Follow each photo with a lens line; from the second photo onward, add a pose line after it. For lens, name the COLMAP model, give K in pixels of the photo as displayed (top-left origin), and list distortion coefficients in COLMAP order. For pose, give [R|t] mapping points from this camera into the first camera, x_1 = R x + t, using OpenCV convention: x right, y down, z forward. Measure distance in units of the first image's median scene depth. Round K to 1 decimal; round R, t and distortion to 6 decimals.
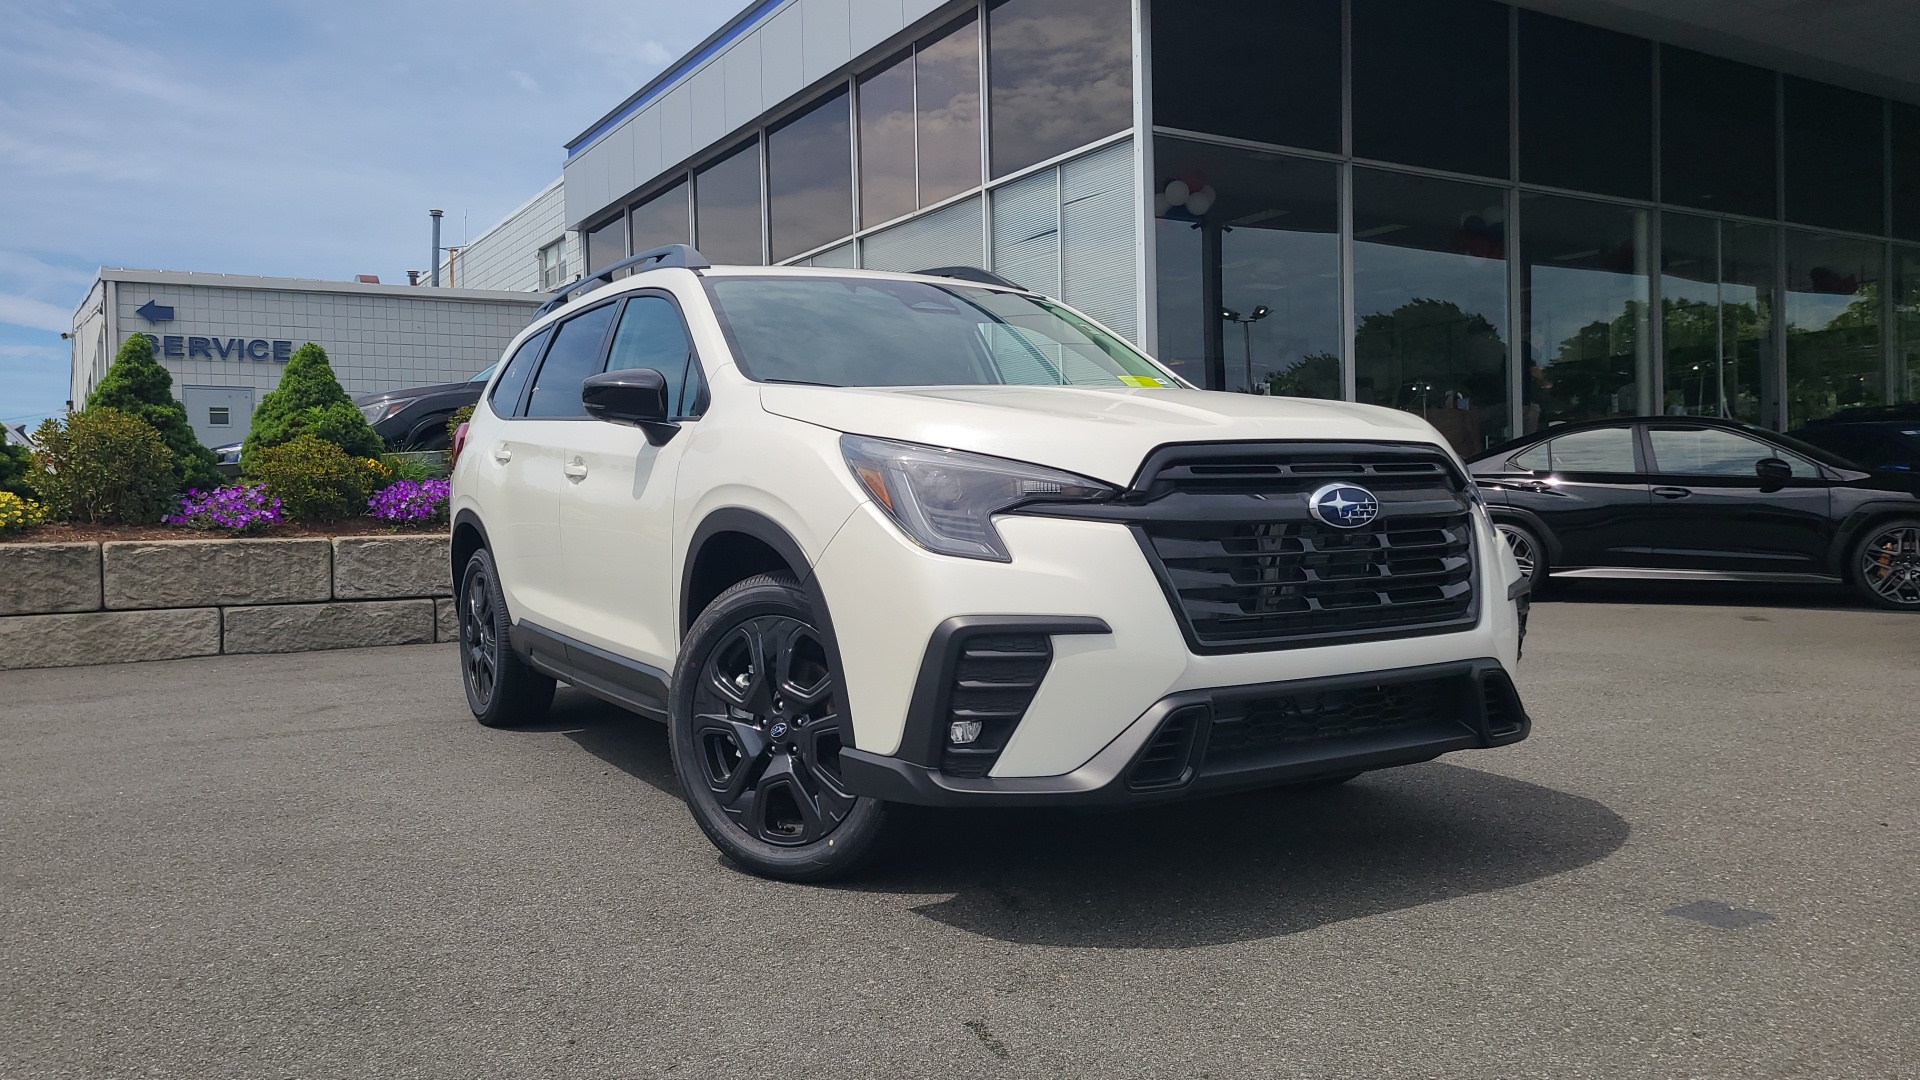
lens RADIAL K [[1407.7, 0, 892.3], [0, 1407.7, 607.8], [0, 0, 1]] dist [0.057869, -0.055645]
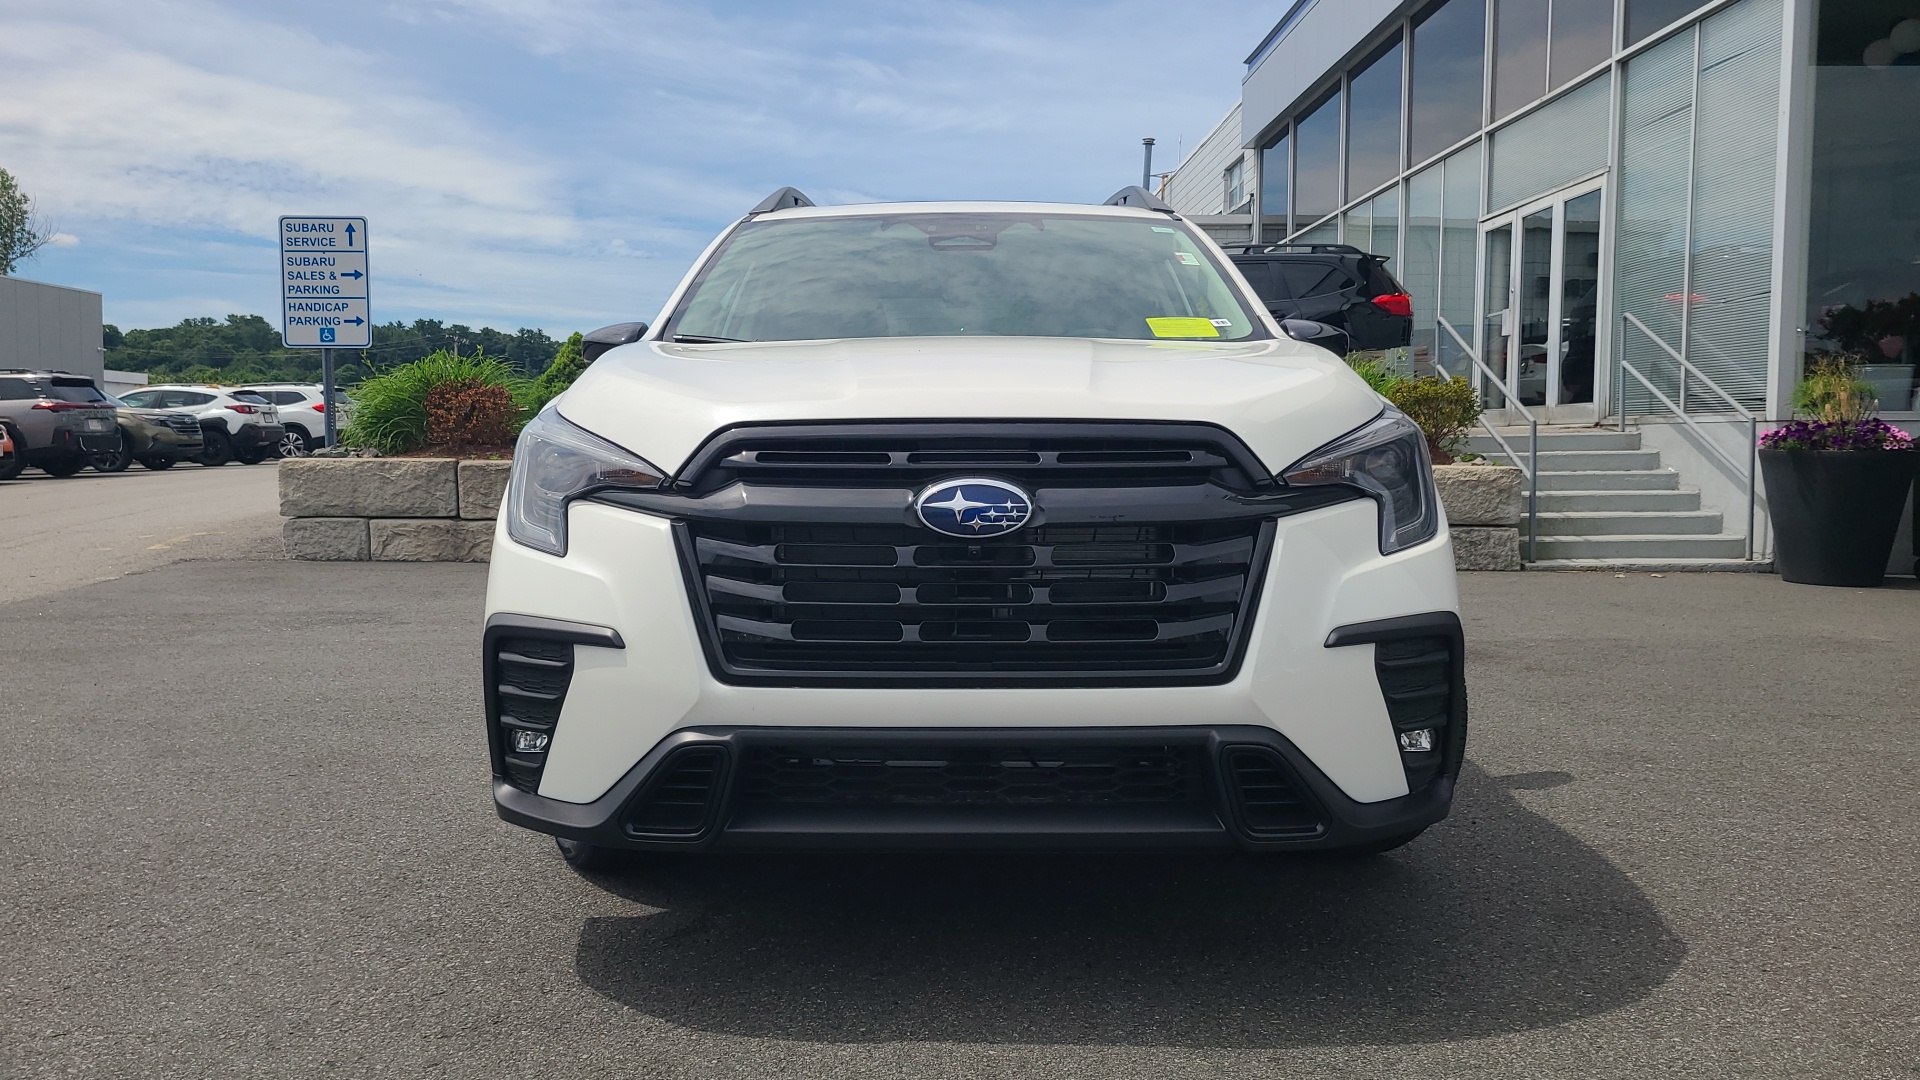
lens RADIAL K [[1403.7, 0, 930.4], [0, 1403.7, 578.7], [0, 0, 1]] dist [0.044123, -0.003491]
pose [[0.861098, 0.075045, -0.502871, 0.619803], [-0.056119, 0.997033, 0.052693, -0.065827], [0.505333, -0.017153, 0.862754, 0.304591]]
